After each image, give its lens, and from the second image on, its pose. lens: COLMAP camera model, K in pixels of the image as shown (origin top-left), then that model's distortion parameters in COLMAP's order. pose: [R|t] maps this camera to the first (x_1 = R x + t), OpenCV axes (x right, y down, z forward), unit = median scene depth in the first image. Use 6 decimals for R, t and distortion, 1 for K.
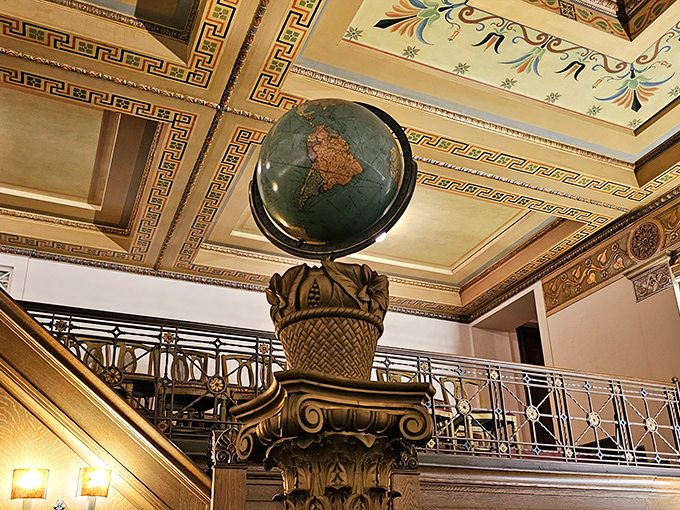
lens RADIAL K [[726.7, 0, 340.9], [0, 726.7, 255.3], [0, 0, 1]] dist [-0.008755, 0.000000]
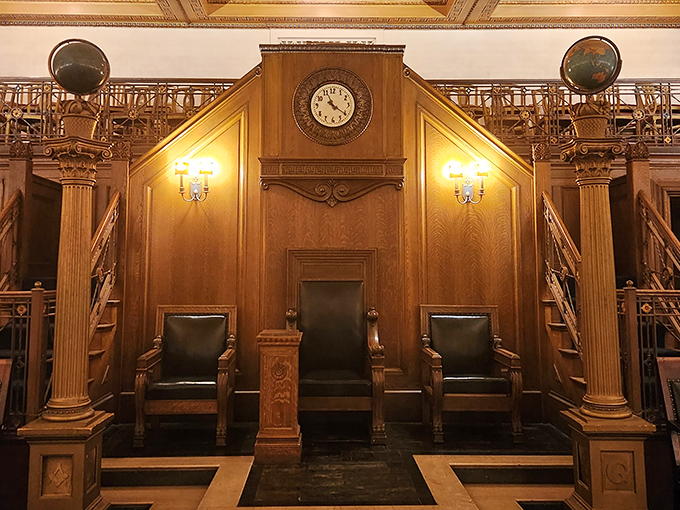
lens RADIAL K [[726.7, 0, 340.5], [0, 726.7, 254.6], [0, 0, 1]] dist [-0.008755, 0.000000]
pose [[0.936138, 0.006590, -0.351572, 0.041811], [0.136743, 0.914304, 0.381247, -0.361102], [0.323956, -0.404975, 0.855013, -1.153591]]
